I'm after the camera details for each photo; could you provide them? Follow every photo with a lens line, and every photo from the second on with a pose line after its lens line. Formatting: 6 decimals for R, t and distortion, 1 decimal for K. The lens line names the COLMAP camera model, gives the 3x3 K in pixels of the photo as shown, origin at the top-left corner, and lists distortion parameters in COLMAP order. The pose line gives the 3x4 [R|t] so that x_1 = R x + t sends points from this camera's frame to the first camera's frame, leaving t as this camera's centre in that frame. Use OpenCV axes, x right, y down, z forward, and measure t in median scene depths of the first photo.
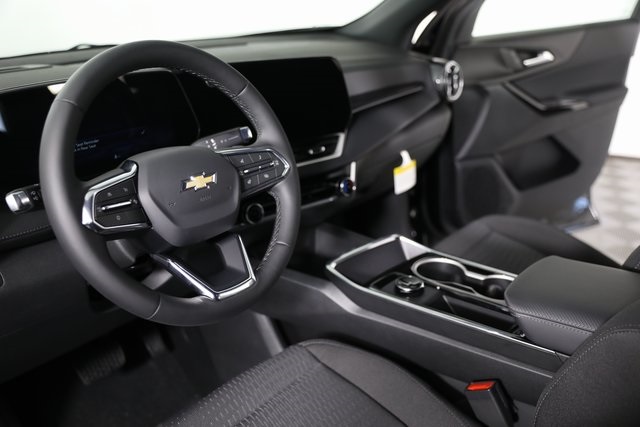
lens RADIAL K [[564.9, 0, 320.0], [0, 564.9, 213.5], [0, 0, 1]] dist [-0.004255, -0.002828]
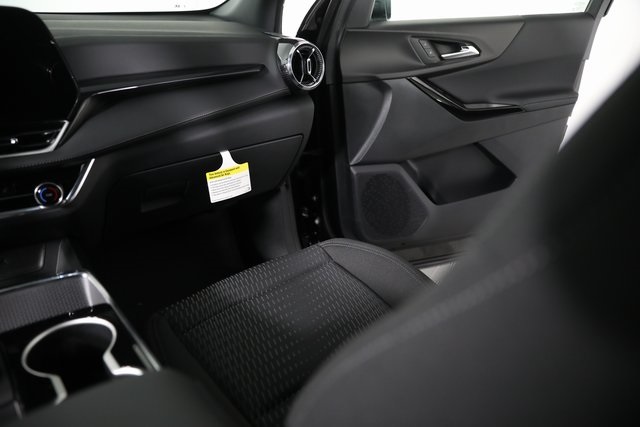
lens RADIAL K [[430.2, 0, 320.0], [0, 430.2, 213.5], [0, 0, 1]] dist [-0.113434, 0.080888]
pose [[0.985756, 0.071773, -0.152099, 0.299260], [-0.066450, 0.996996, 0.039800, -0.042770], [0.154498, -0.029126, 0.987564, 0.339047]]
